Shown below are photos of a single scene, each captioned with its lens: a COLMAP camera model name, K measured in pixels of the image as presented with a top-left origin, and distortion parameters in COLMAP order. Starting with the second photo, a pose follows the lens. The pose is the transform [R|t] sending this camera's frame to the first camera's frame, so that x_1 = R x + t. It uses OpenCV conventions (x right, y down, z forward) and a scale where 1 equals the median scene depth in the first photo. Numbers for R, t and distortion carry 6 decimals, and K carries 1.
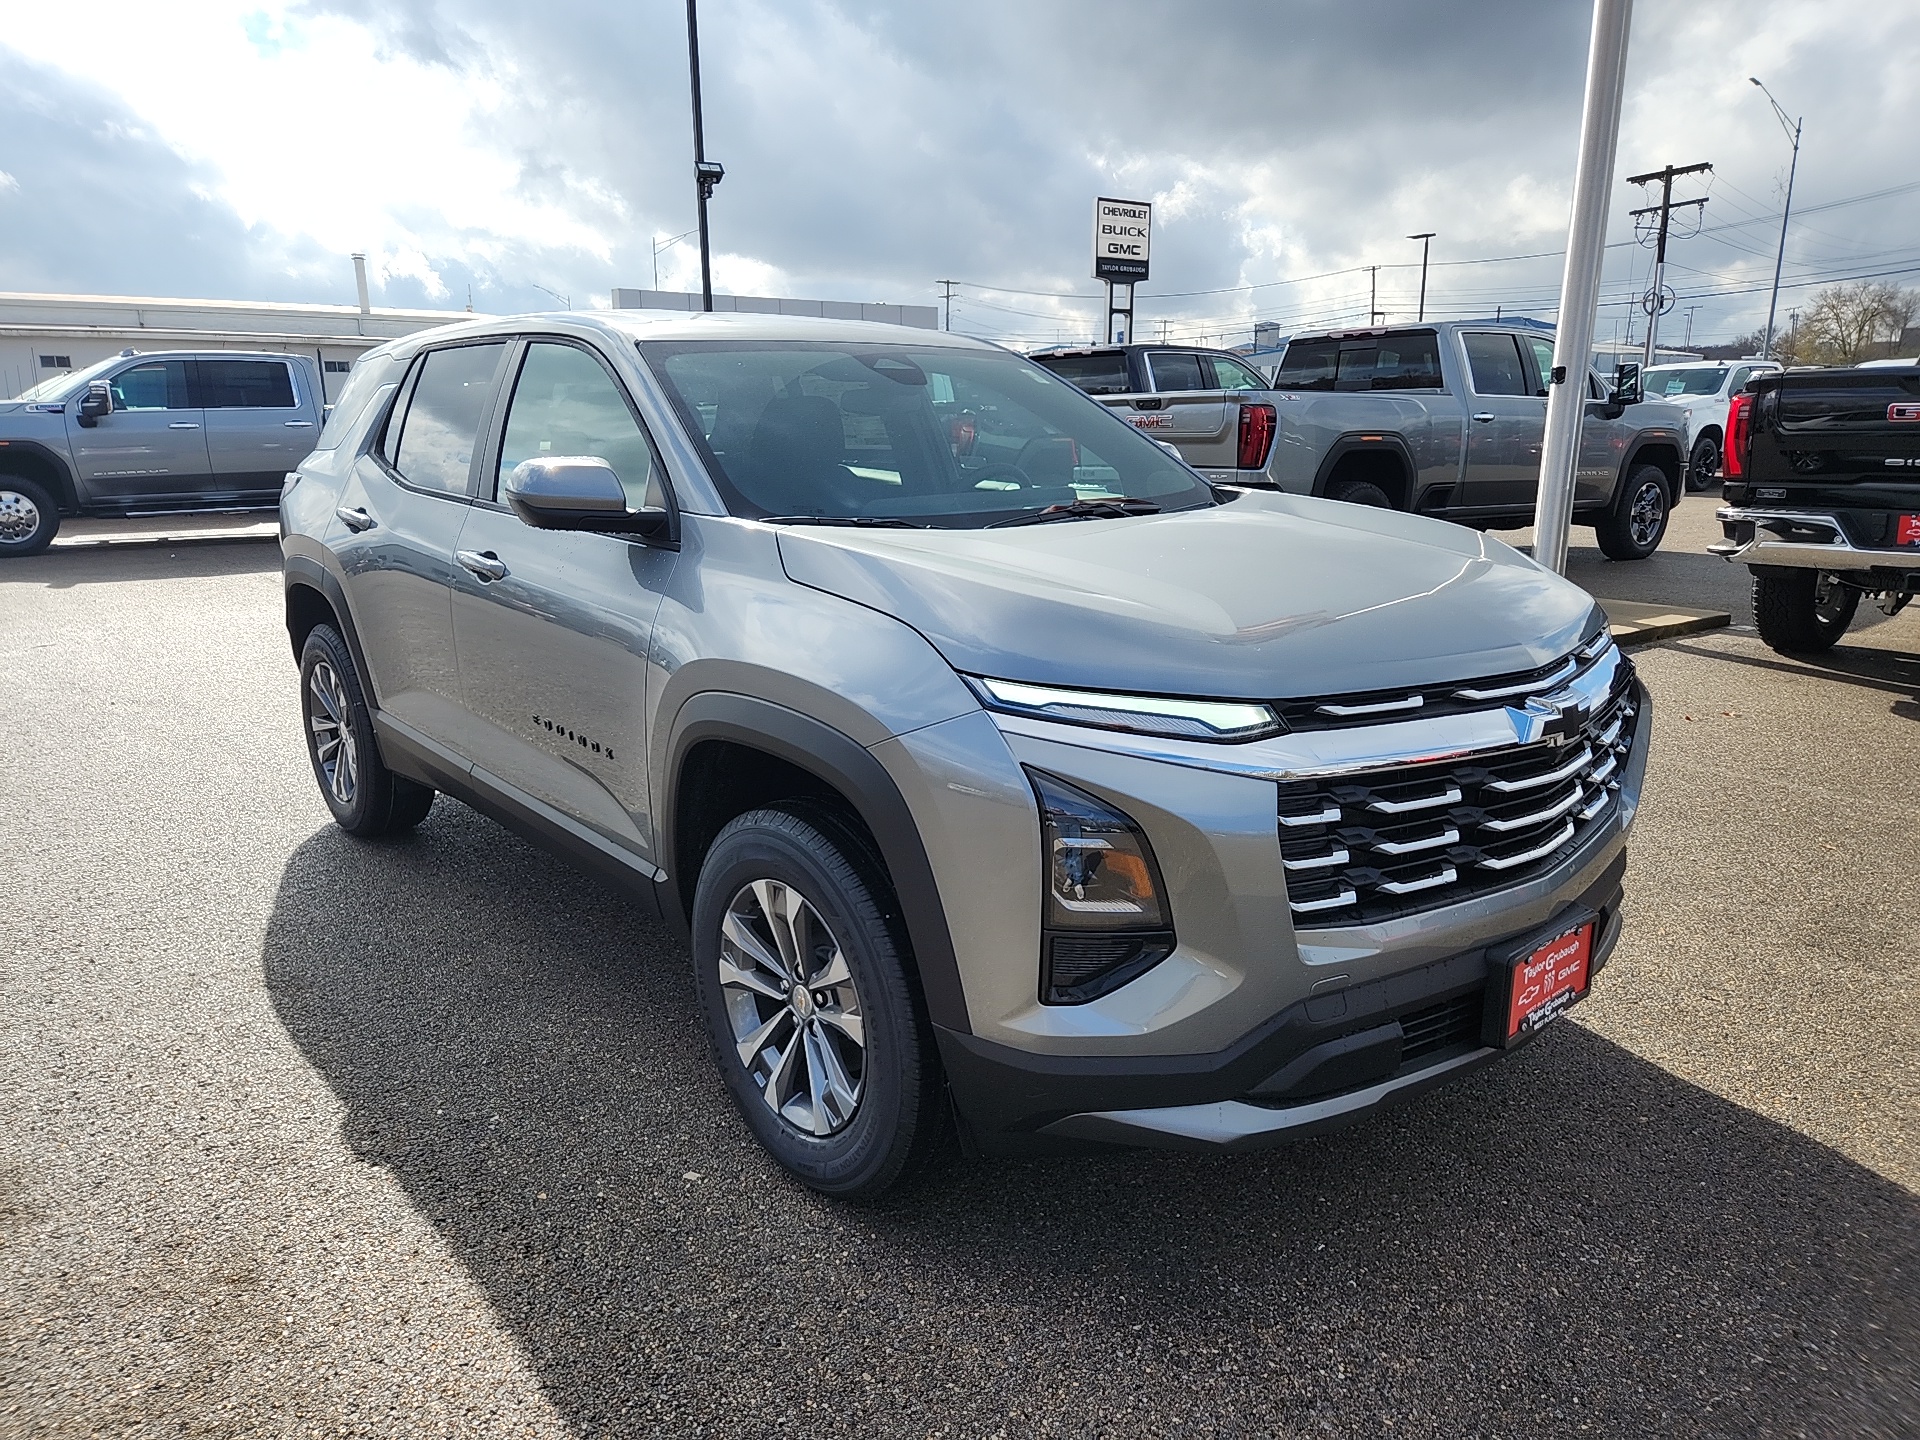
lens RADIAL K [[1245.1, 0, 950.9], [0, 1245.1, 722.0], [0, 0, 1]] dist [0.030215, -0.030017]
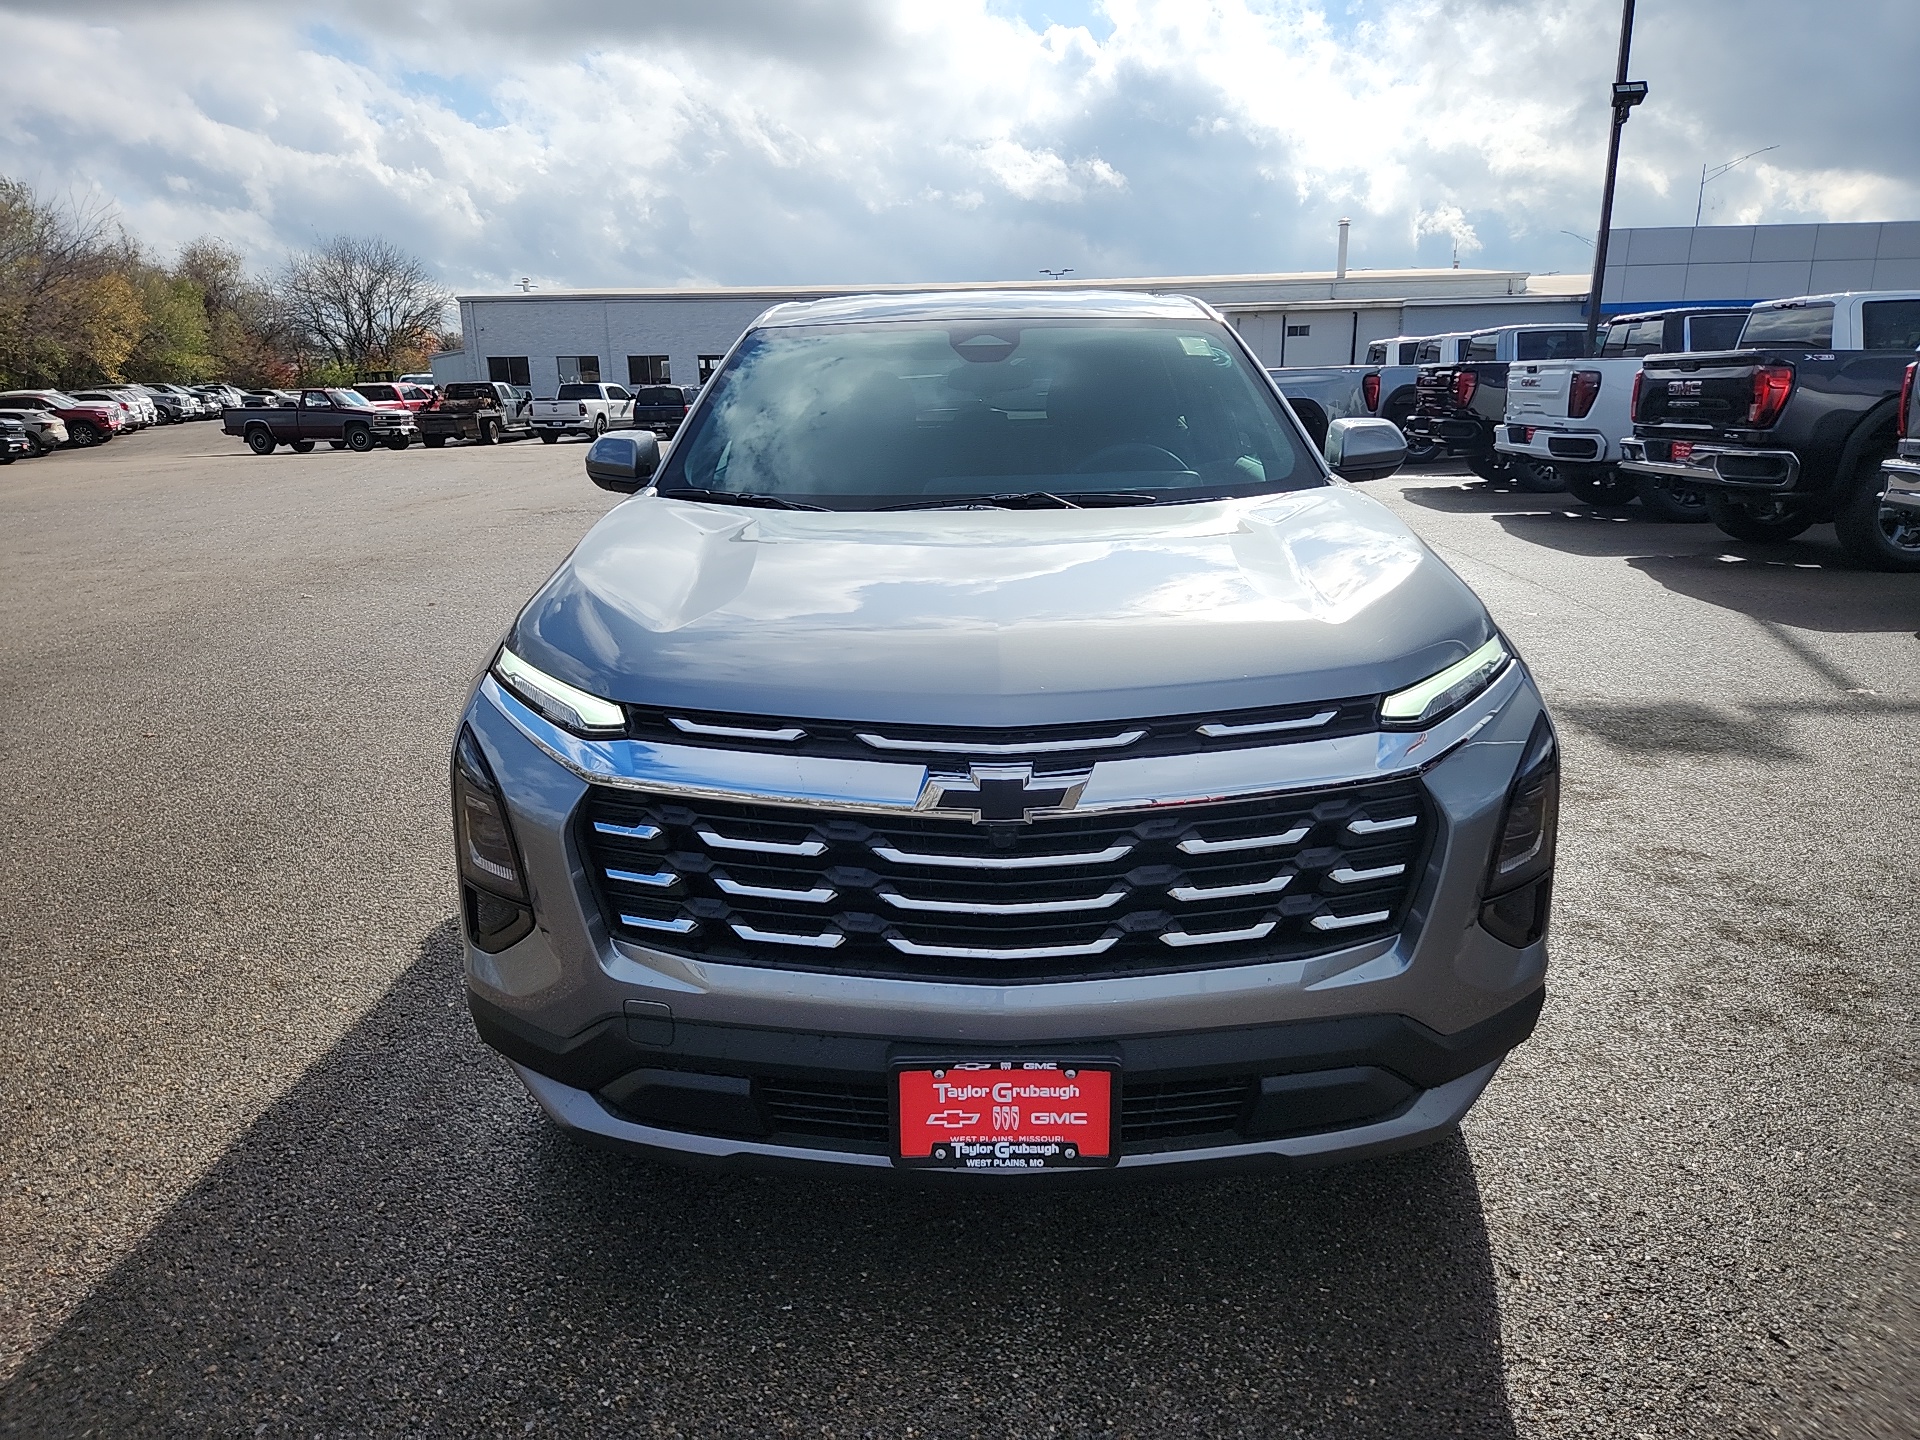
lens RADIAL K [[1245.1, 0, 947.9], [0, 1245.1, 732.0], [0, 0, 1]] dist [0.030215, -0.030017]
pose [[0.751771, 0.168129, -0.637631, 0.929142], [-0.143878, 0.985475, 0.090215, -0.103308], [0.643537, 0.023921, 0.765041, 0.365155]]
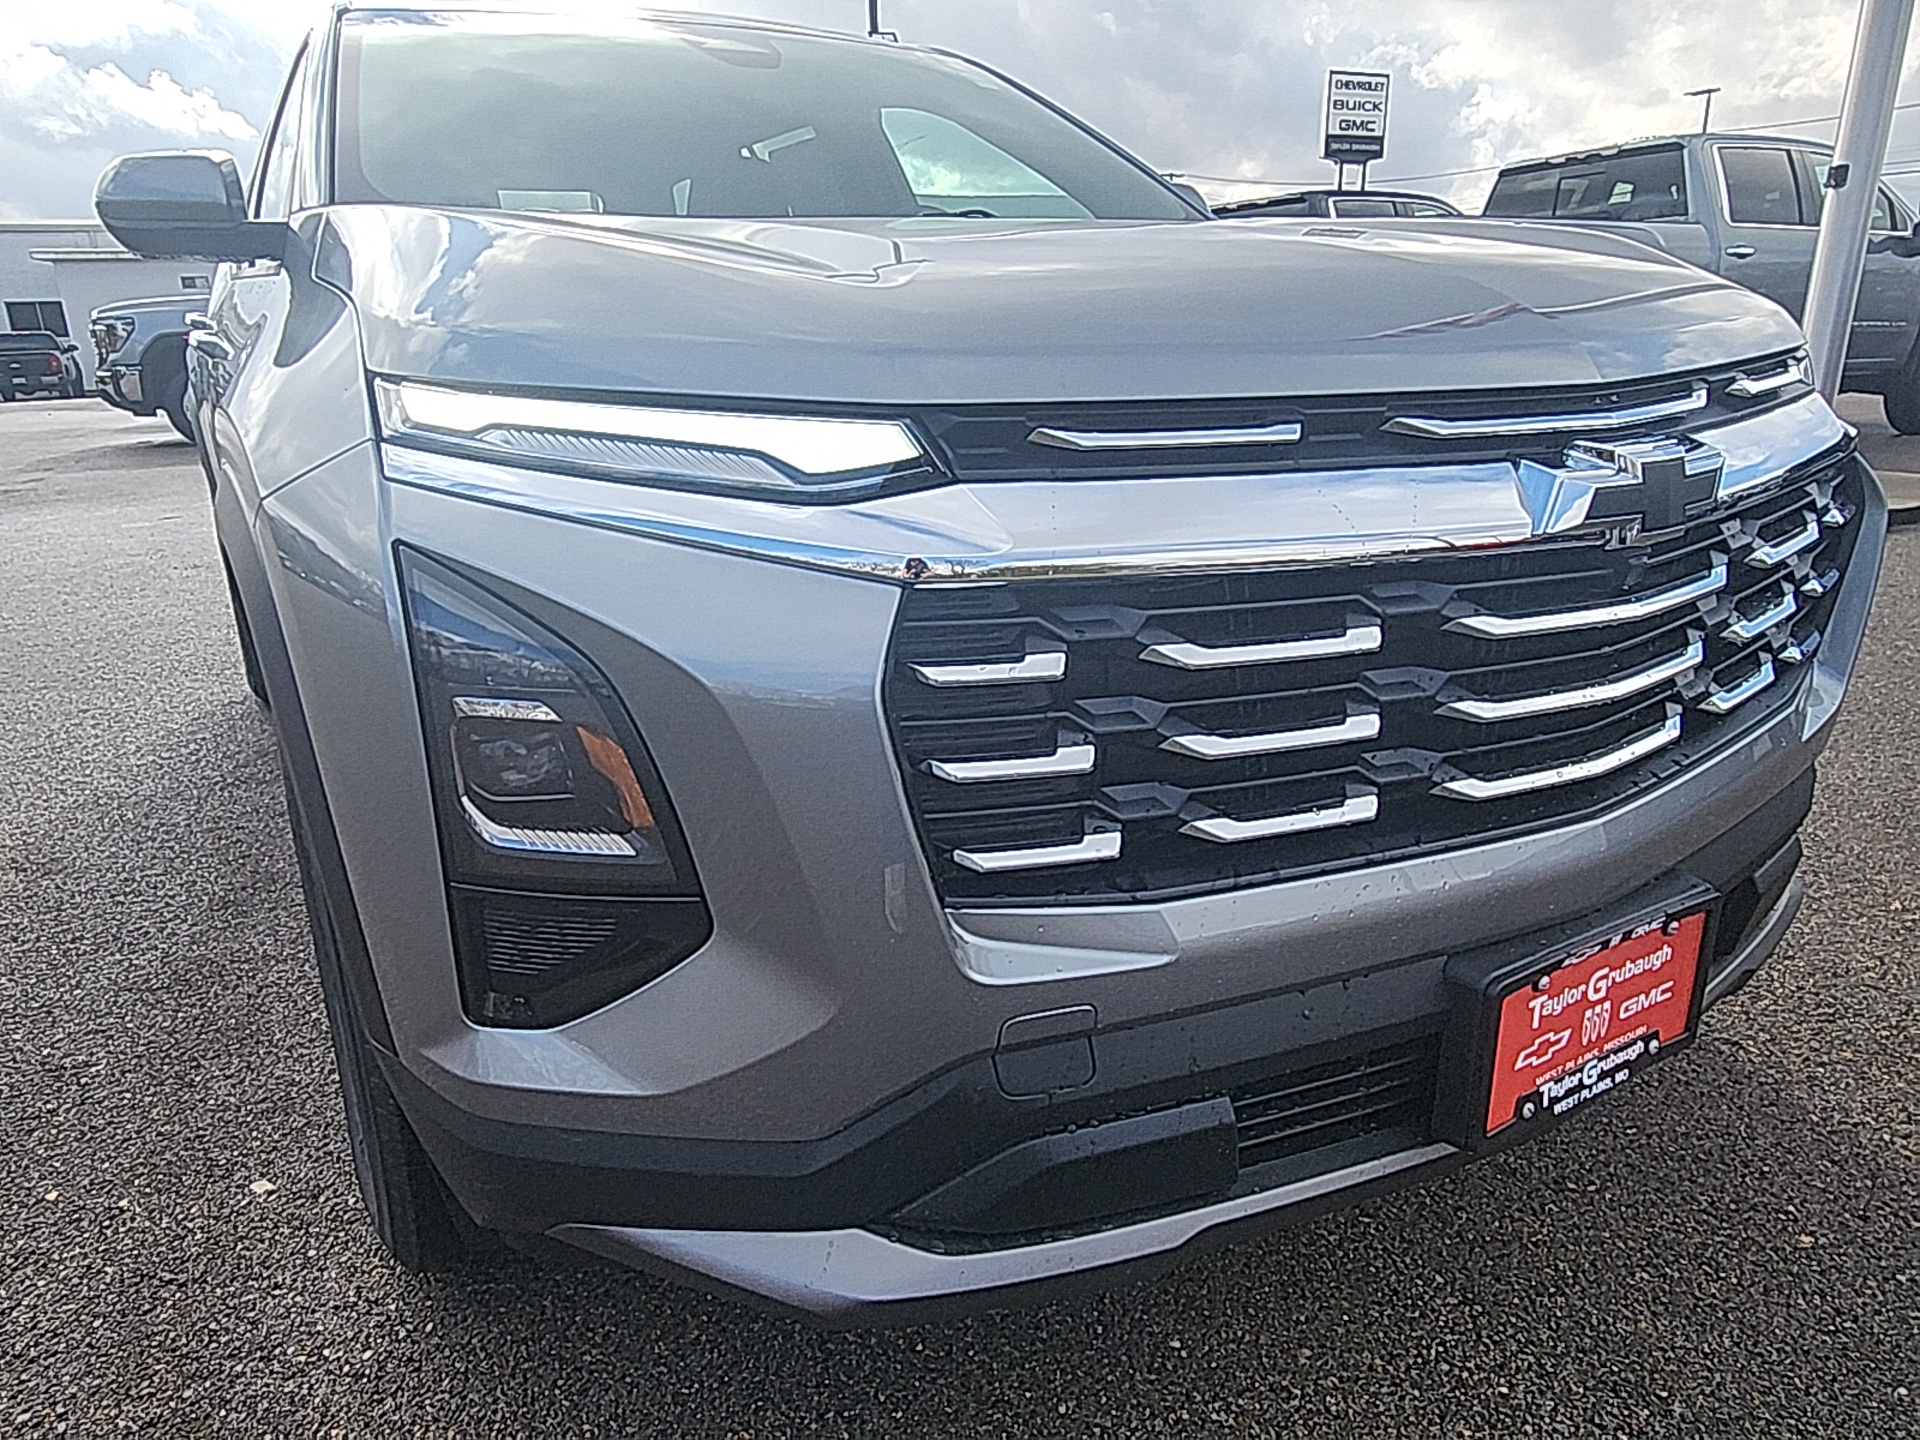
lens RADIAL K [[1210.9, 0, 947.1], [0, 1210.9, 733.9], [0, 0, 1]] dist [-0.001793, -0.001012]
pose [[0.983598, 0.036594, -0.176624, 0.304066], [-0.021416, 0.995970, 0.087090, 0.053457], [0.179099, -0.081879, 0.980418, 0.484334]]
